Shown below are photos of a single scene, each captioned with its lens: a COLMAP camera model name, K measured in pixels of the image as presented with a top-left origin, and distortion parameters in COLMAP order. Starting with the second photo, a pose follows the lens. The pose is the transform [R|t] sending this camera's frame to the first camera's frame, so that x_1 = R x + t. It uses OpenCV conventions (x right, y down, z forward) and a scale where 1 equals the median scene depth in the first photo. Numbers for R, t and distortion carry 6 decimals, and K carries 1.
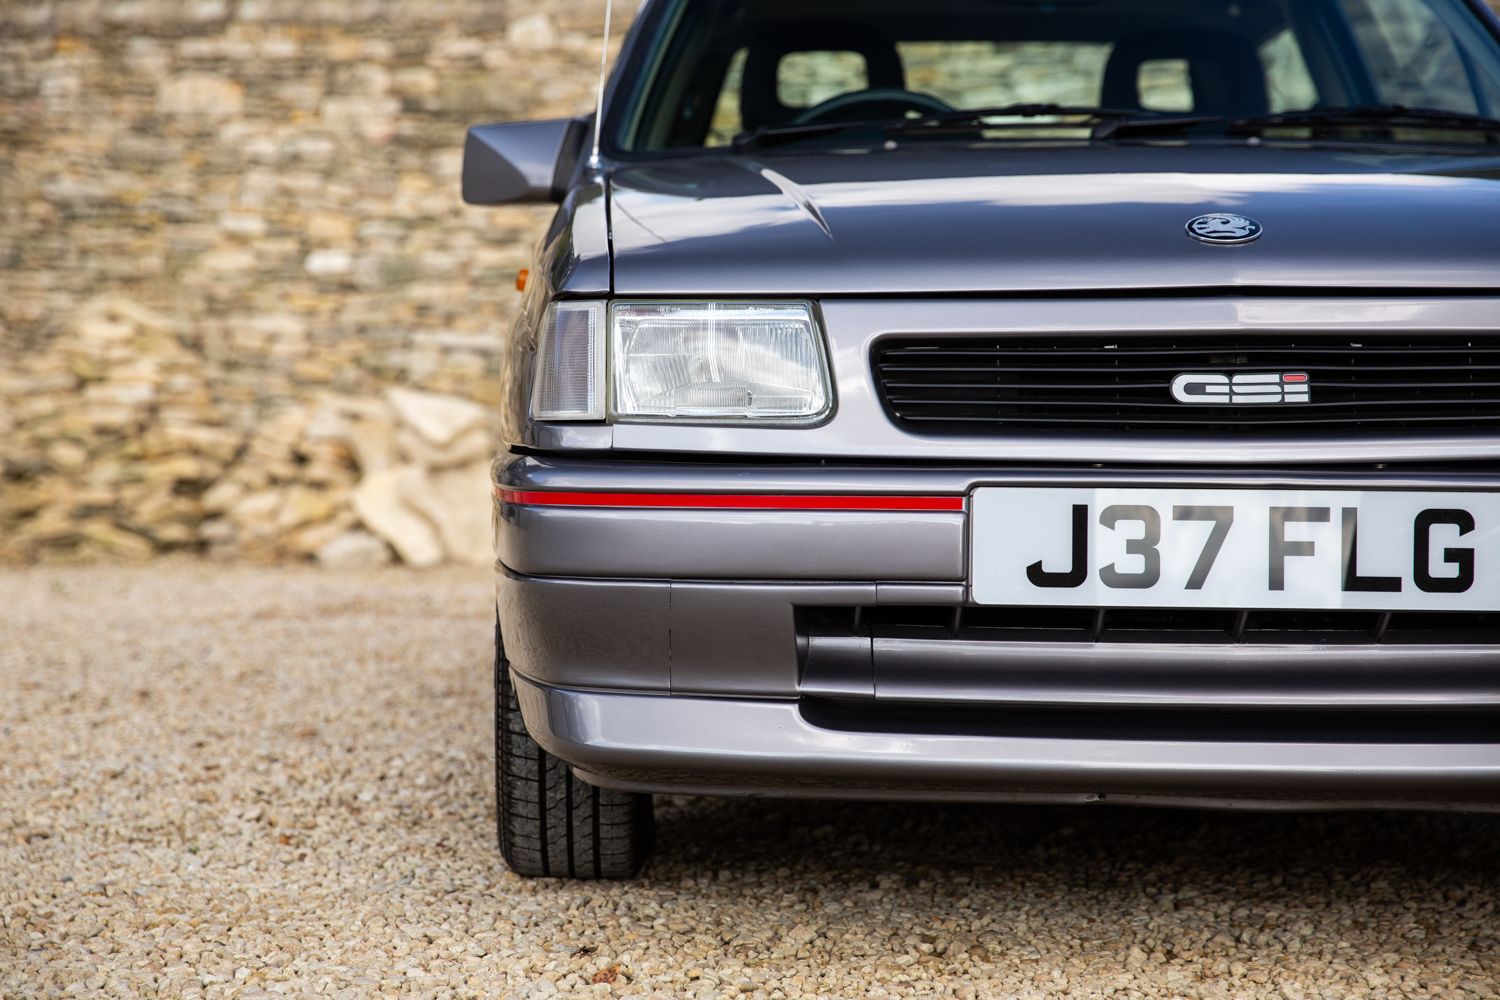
lens RADIAL K [[2831.7, 0, 725.7], [0, 2831.7, 499.4], [0, 0, 1]] dist [0.183638, 0.136545]
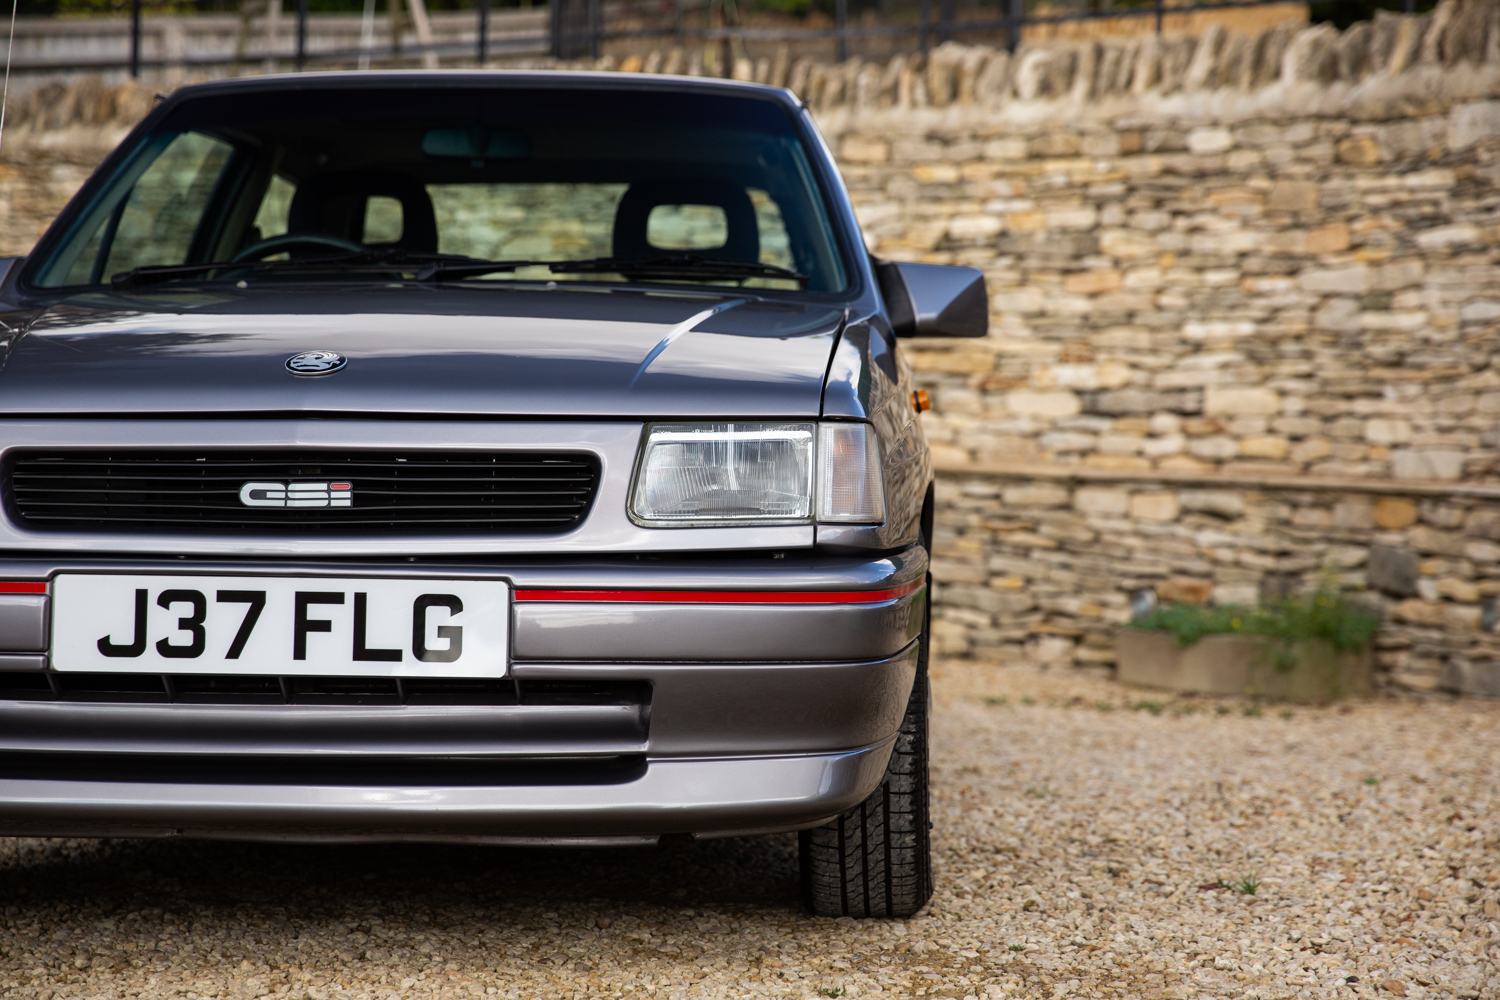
lens RADIAL K [[2826.5, 0, 745.1], [0, 2826.5, 524.4], [0, 0, 1]] dist [0.194972, 0.117041]
pose [[0.998657, 0.004697, -0.051596, 0.416414], [-0.006176, 0.999574, -0.028530, 0.006915], [0.051440, 0.028811, 0.998260, -0.192134]]
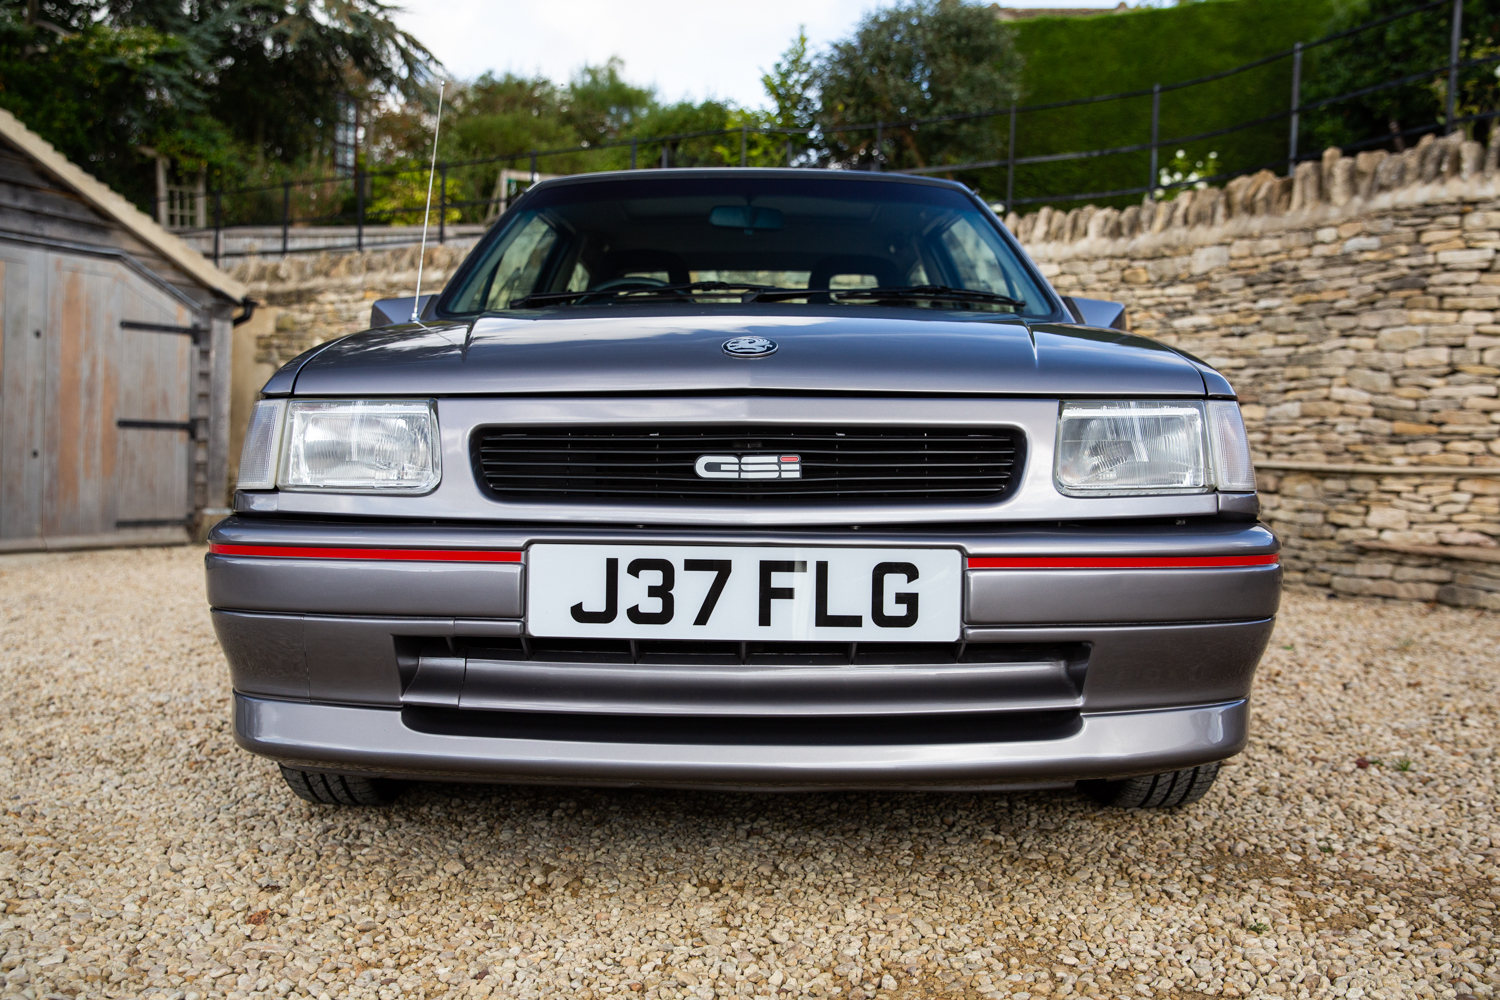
lens RADIAL K [[1302.5, 0, 750.5], [0, 1302.5, 498.6], [0, 0, 1]] dist [-0.065785, 0.112532]
pose [[0.999969, 0.002175, -0.007532, 0.178365], [-0.002275, 0.999909, -0.013290, -0.015999], [0.007503, 0.013306, 0.999883, 0.392225]]
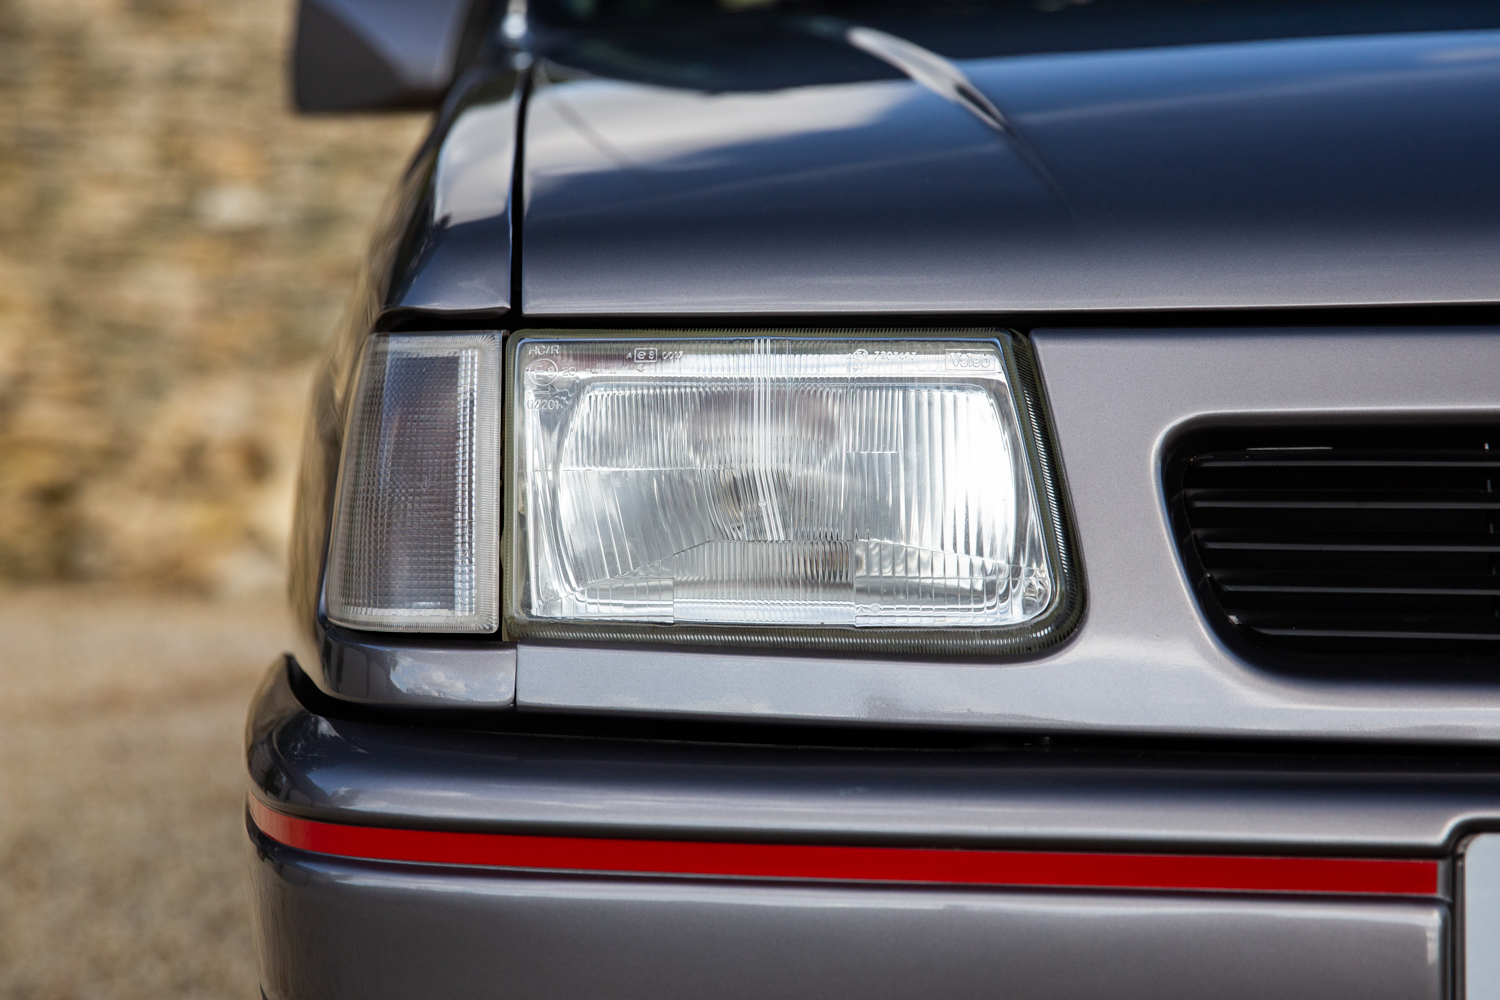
lens RADIAL K [[3075.2, 0, 752.3], [0, 3075.2, 499.9], [0, 0, 1]] dist [0.171510, 0.152828]
pose [[0.999959, -0.005516, 0.007126, -0.009332], [0.005418, 0.999891, 0.013763, -0.051471], [-0.007201, -0.013724, 0.999880, 0.551565]]
